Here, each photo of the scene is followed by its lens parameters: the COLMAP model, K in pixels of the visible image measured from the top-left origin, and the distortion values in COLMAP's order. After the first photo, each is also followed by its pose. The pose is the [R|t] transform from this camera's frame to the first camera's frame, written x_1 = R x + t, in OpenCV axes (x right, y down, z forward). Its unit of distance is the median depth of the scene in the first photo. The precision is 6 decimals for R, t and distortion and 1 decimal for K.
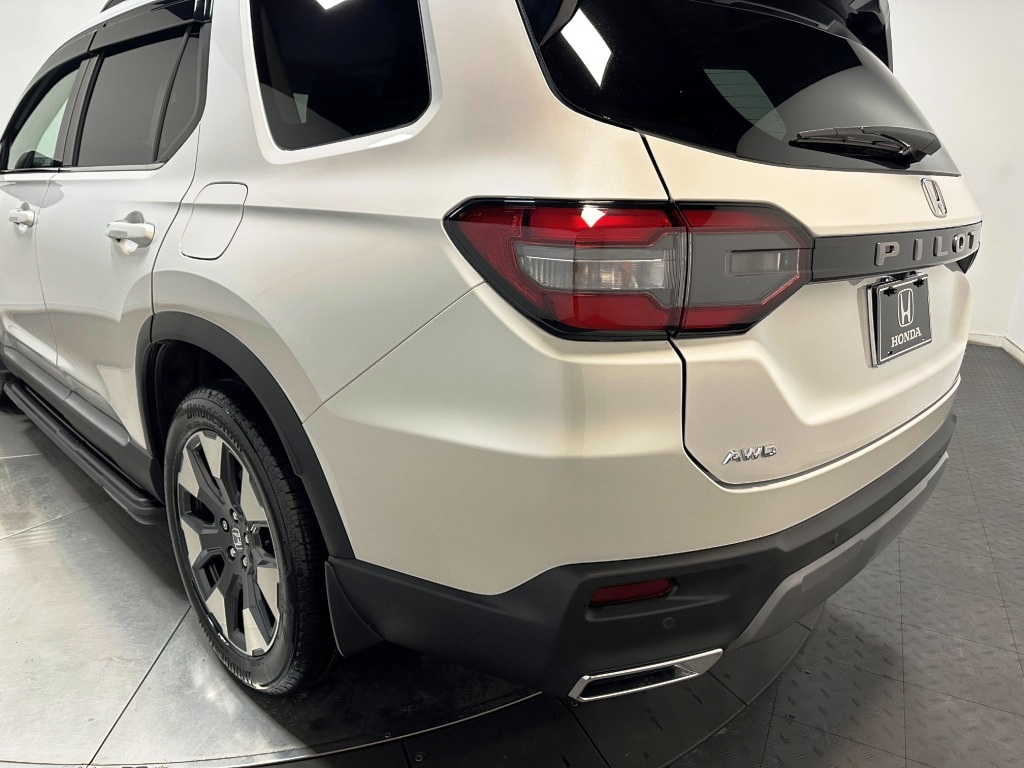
lens RADIAL K [[731.9, 0, 516.6], [0, 731.9, 388.8], [0, 0, 1]] dist [0.030198, -0.044474]
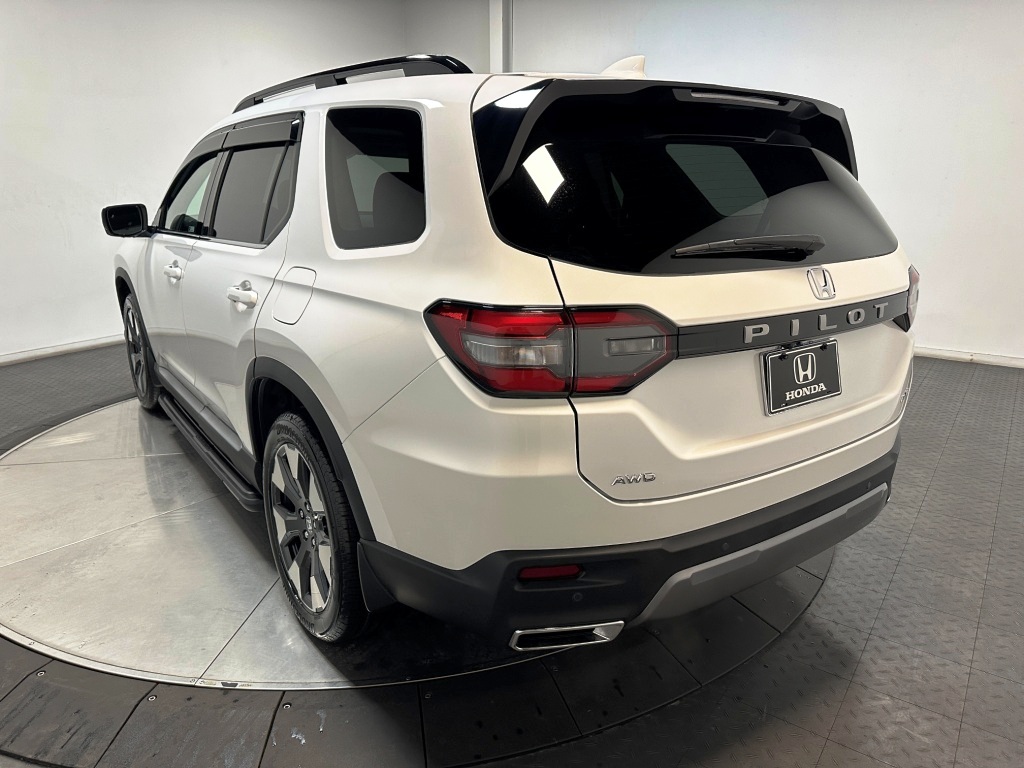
lens RADIAL K [[731.9, 0, 512.3], [0, 731.9, 390.9], [0, 0, 1]] dist [0.030198, -0.044474]
pose [[0.986197, 0.025110, -0.163664, 0.207727], [-0.026792, 0.999608, -0.008075, -0.041334], [0.163397, 0.012349, 0.986483, -0.277587]]
